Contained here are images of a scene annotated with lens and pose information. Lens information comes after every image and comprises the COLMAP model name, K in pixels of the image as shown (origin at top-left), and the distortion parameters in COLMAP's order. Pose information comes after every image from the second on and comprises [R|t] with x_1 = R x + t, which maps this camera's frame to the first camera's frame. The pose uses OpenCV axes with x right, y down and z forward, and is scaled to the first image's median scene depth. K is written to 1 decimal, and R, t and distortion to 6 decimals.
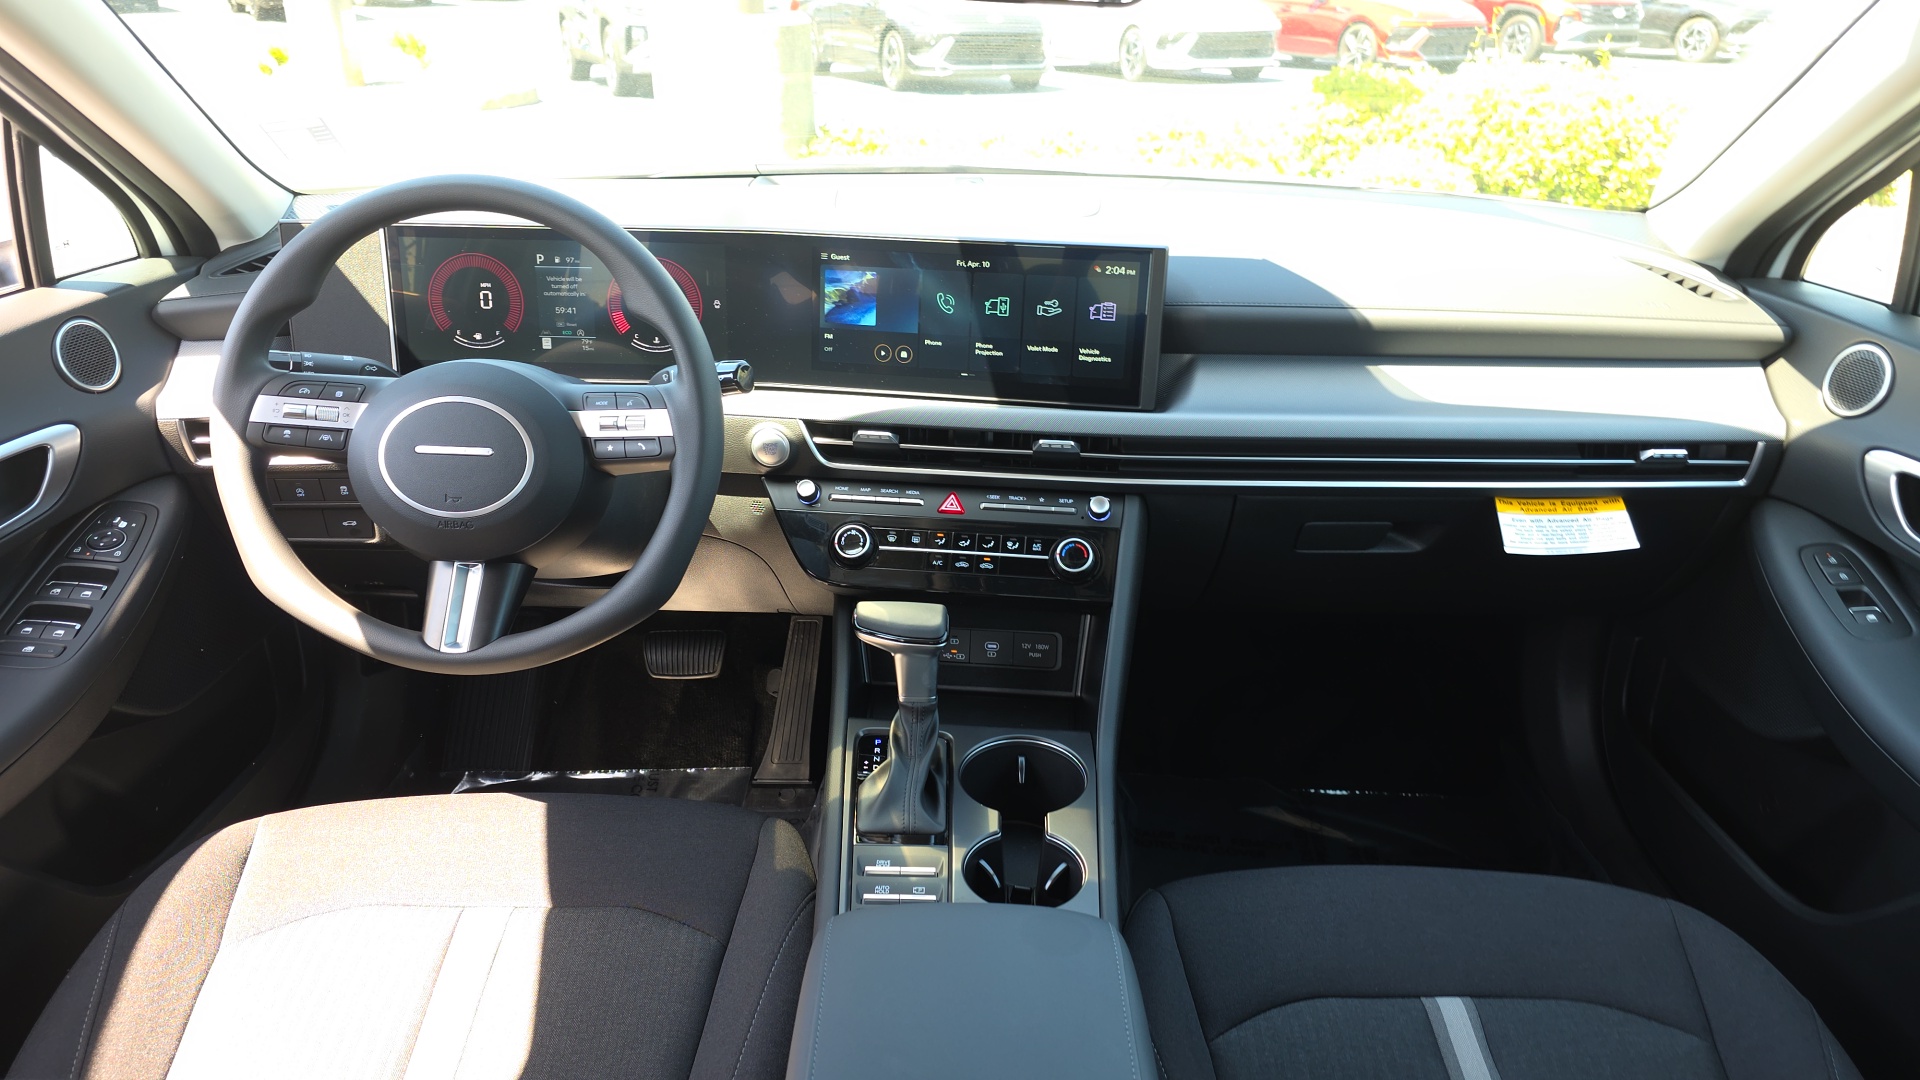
lens RADIAL K [[1305.9, 0, 960.0], [0, 1305.9, 540.0], [0, 0, 1]] dist [0.078364, -0.074586]
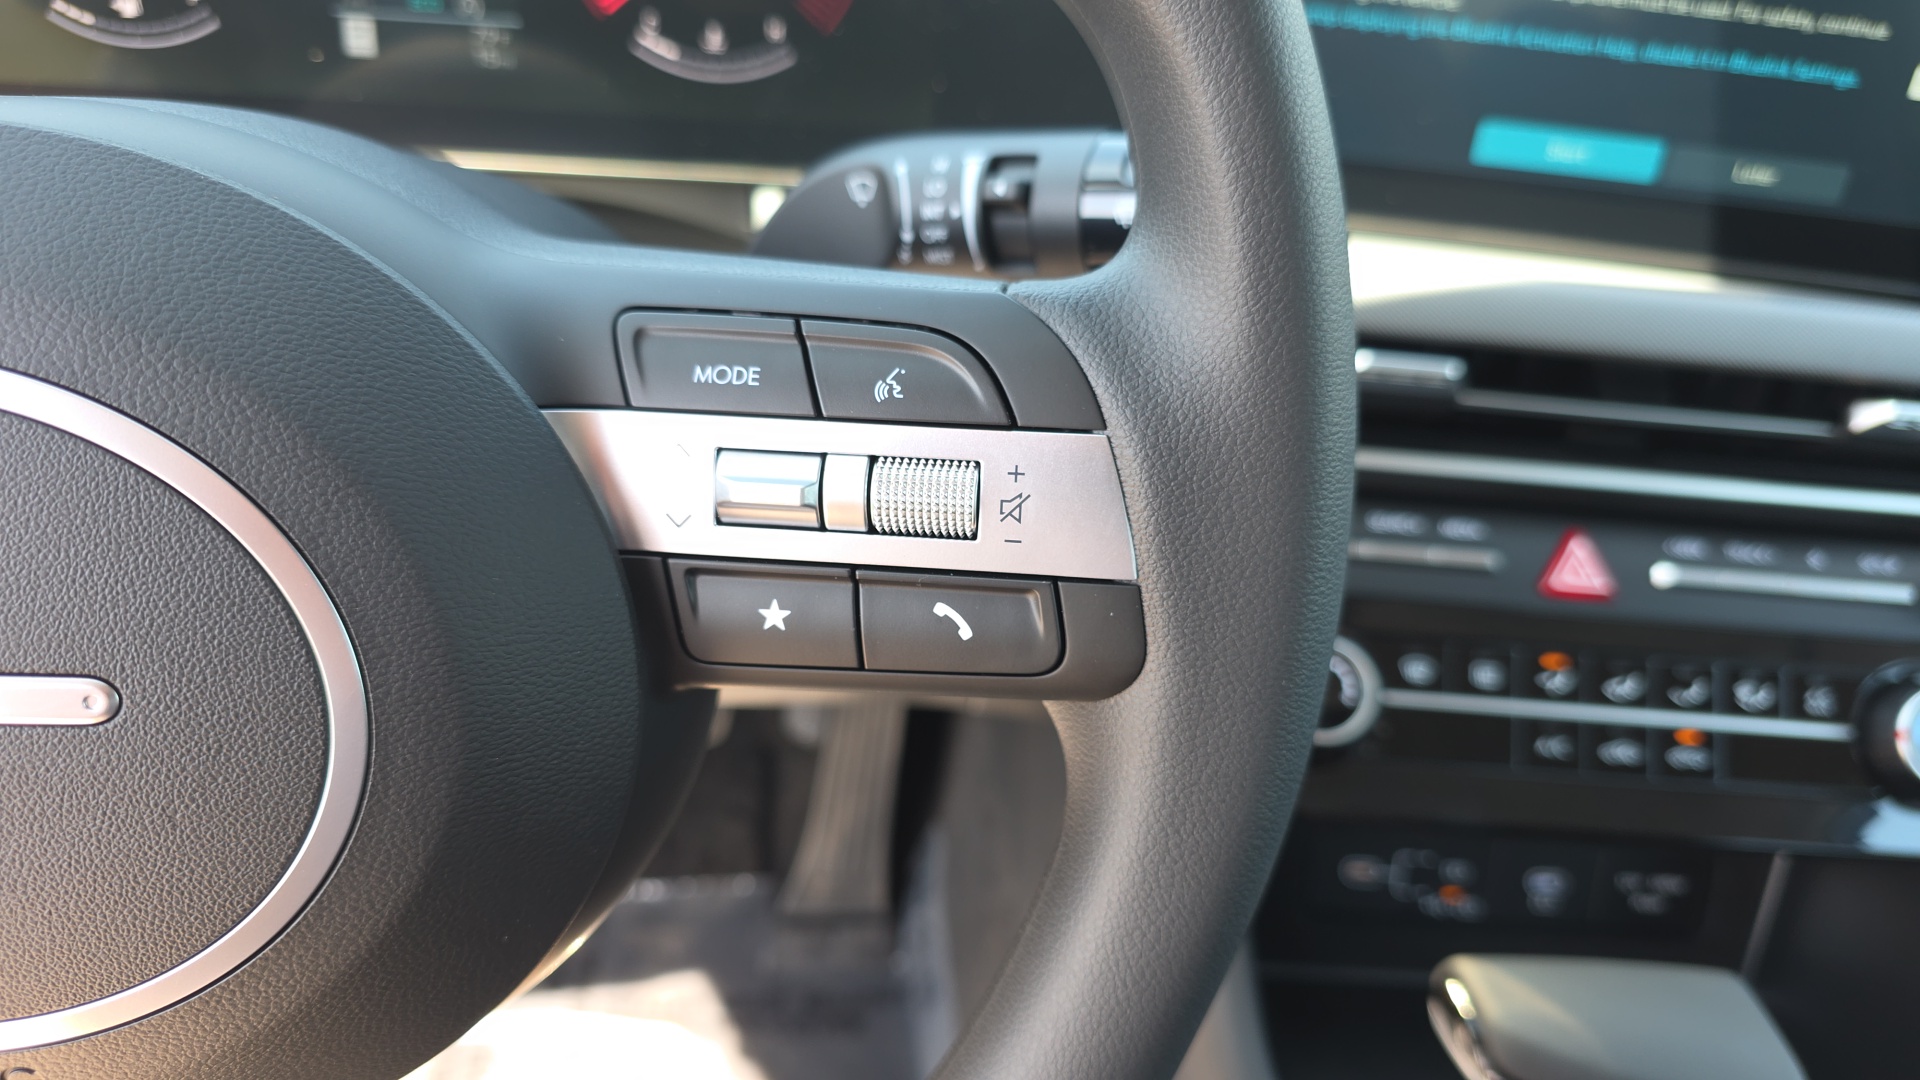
lens RADIAL K [[1386.4, 0, 949.0], [0, 1386.4, 570.7], [0, 0, 1]] dist [0.002829, -0.028410]
pose [[0.993624, 0.004366, 0.112663, -0.218719], [-0.026625, 0.980074, 0.196840, -0.096893], [-0.109559, -0.198585, 0.973941, 0.664553]]
